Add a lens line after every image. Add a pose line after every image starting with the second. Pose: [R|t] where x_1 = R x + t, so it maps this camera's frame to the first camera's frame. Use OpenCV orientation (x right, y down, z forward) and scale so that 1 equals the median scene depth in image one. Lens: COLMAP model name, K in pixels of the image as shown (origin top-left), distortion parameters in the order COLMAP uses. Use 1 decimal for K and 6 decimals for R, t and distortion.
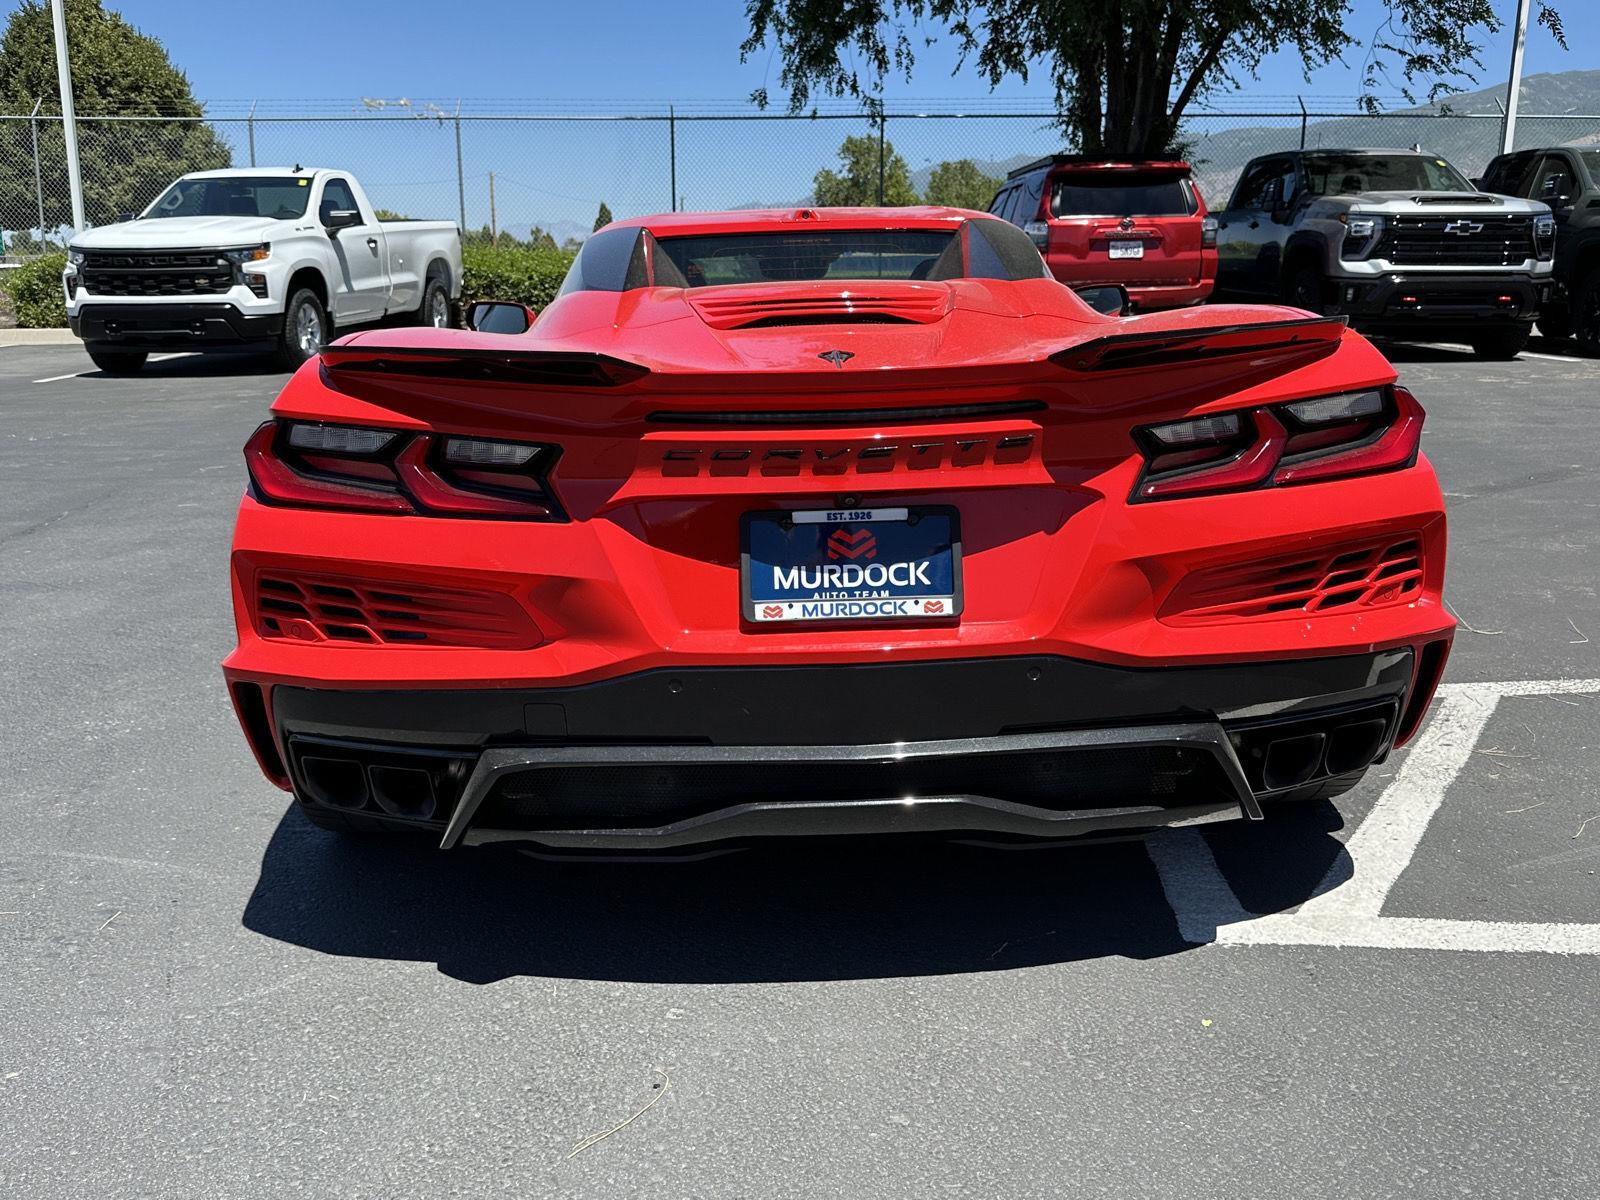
lens RADIAL K [[1377.0, 0, 810.2], [0, 1377.0, 592.4], [0, 0, 1]] dist [0.125121, -0.242946]
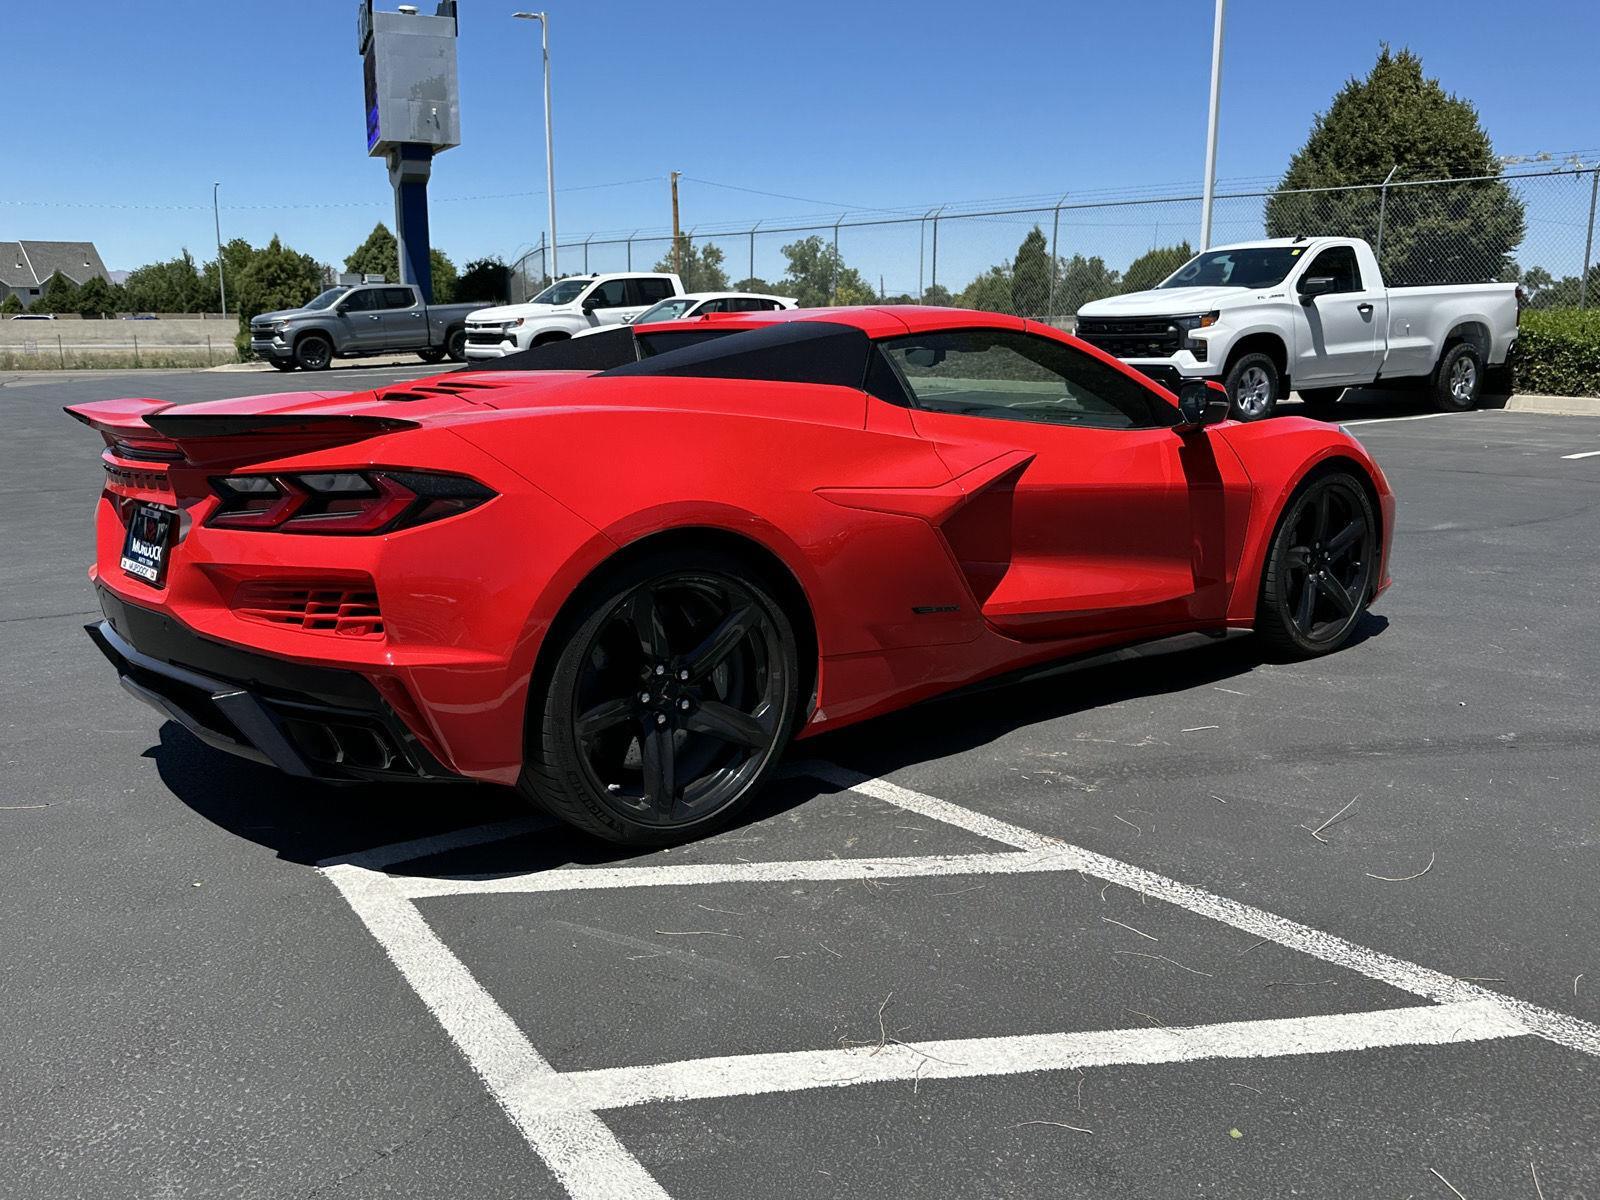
lens RADIAL K [[1377.0, 0, 810.2], [0, 1377.0, 592.4], [0, 0, 1]] dist [0.125121, -0.242946]
pose [[0.629775, 0.153675, -0.761425, 1.677096], [-0.182108, 0.982126, 0.047597, -0.172767], [0.755129, 0.108686, 0.646504, 0.491030]]
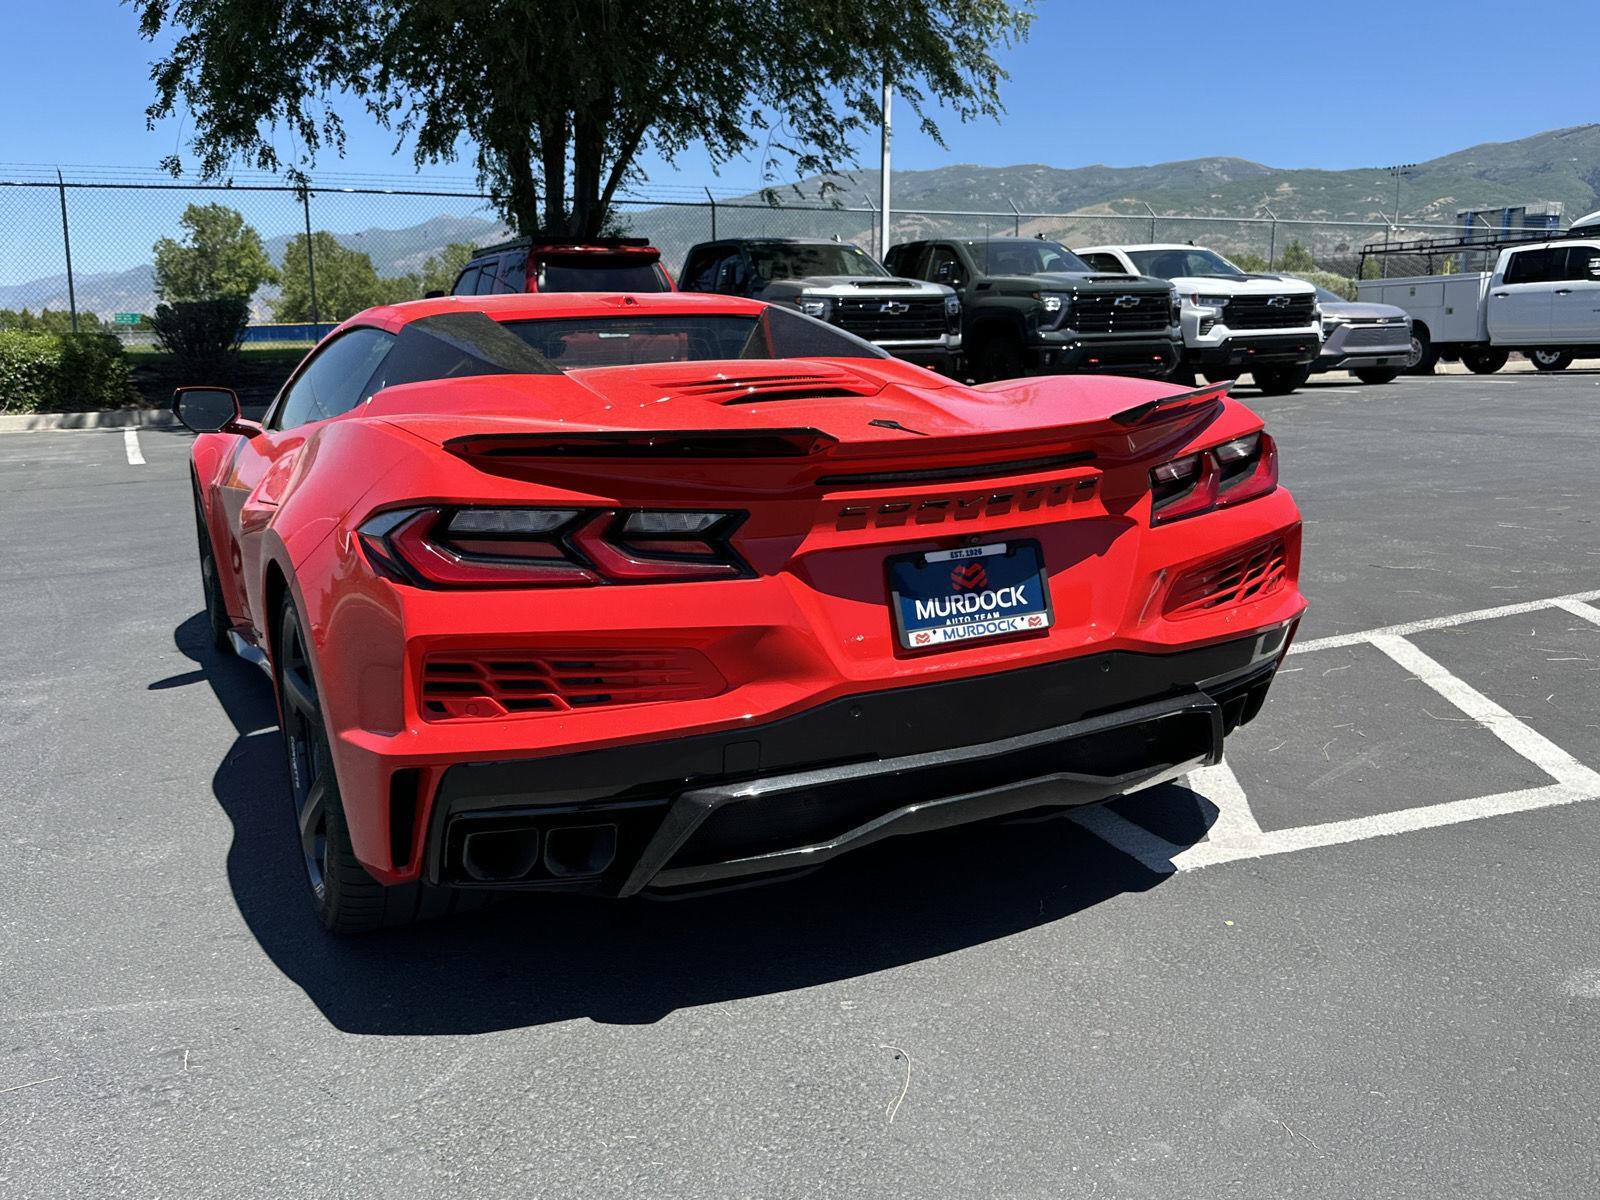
lens RADIAL K [[1377.0, 0, 810.2], [0, 1377.0, 592.4], [0, 0, 1]] dist [0.125121, -0.242946]
pose [[0.906218, -0.087443, 0.413670, -0.555431], [0.108488, 0.993714, -0.027608, -0.002699], [-0.408655, 0.069897, 0.910008, -0.038495]]
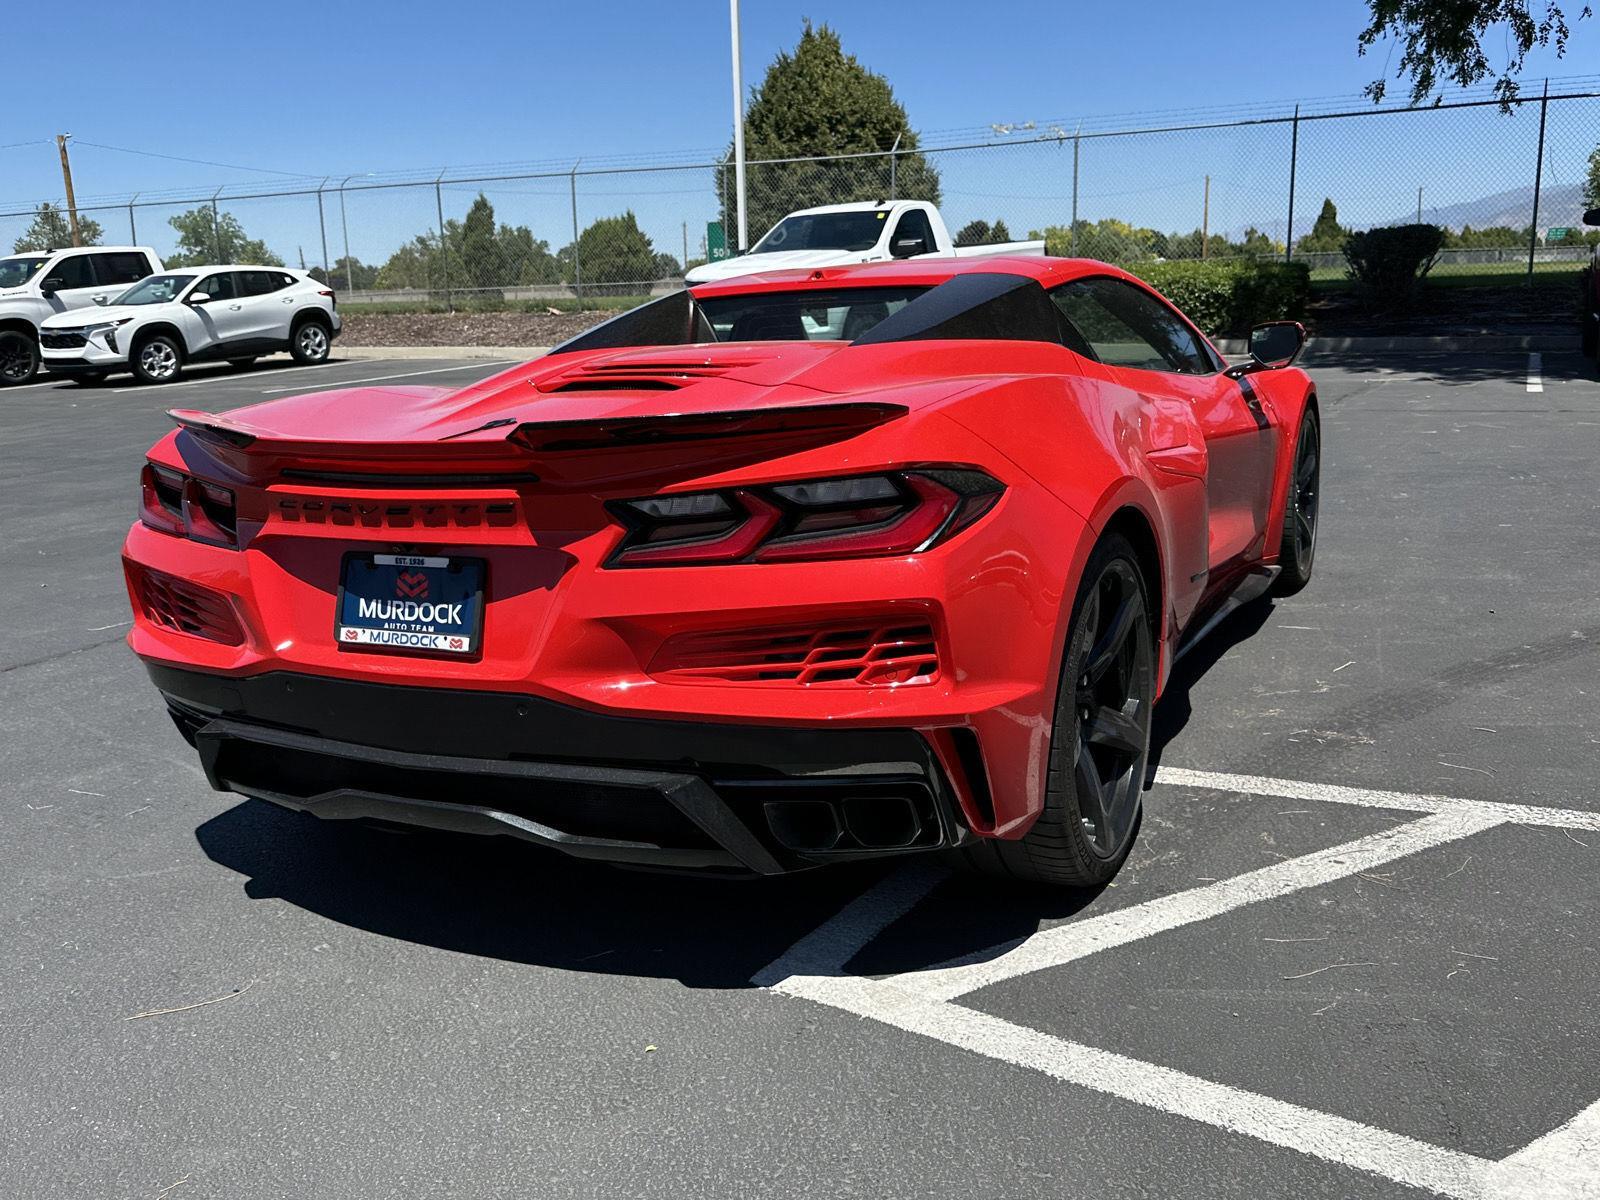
lens RADIAL K [[1377.0, 0, 810.2], [0, 1377.0, 592.4], [0, 0, 1]] dist [0.125121, -0.242946]
pose [[0.880646, 0.079916, -0.466986, 0.837182], [-0.081511, 0.996530, 0.016824, -0.071772], [0.466710, 0.023249, 0.884105, 0.087853]]
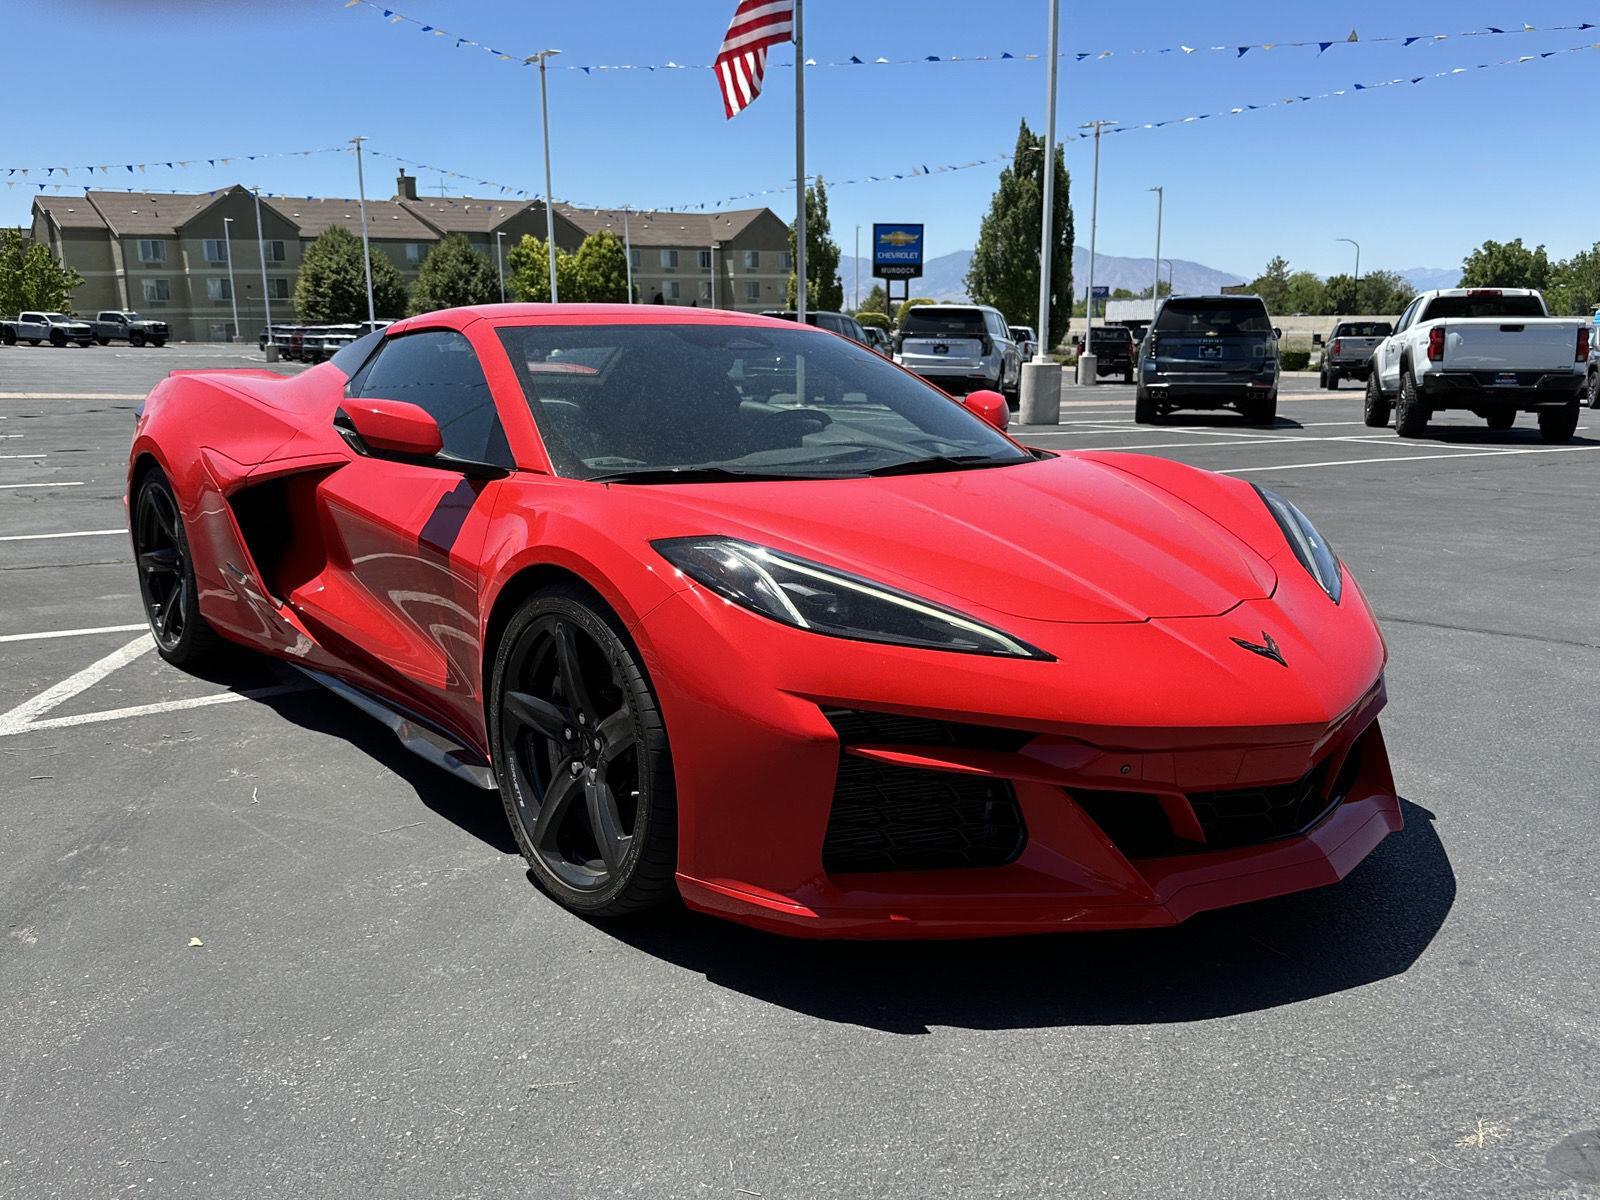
lens RADIAL K [[1424.5, 0, 800.0], [0, 1424.5, 600.0], [0, 0, 1]] dist [0.088771, -0.250584]
pose [[-0.806975, 0.121983, -0.577851, 1.034125], [-0.126708, 0.919893, 0.371136, -0.918217], [0.576833, 0.372716, -0.726875, 3.656401]]
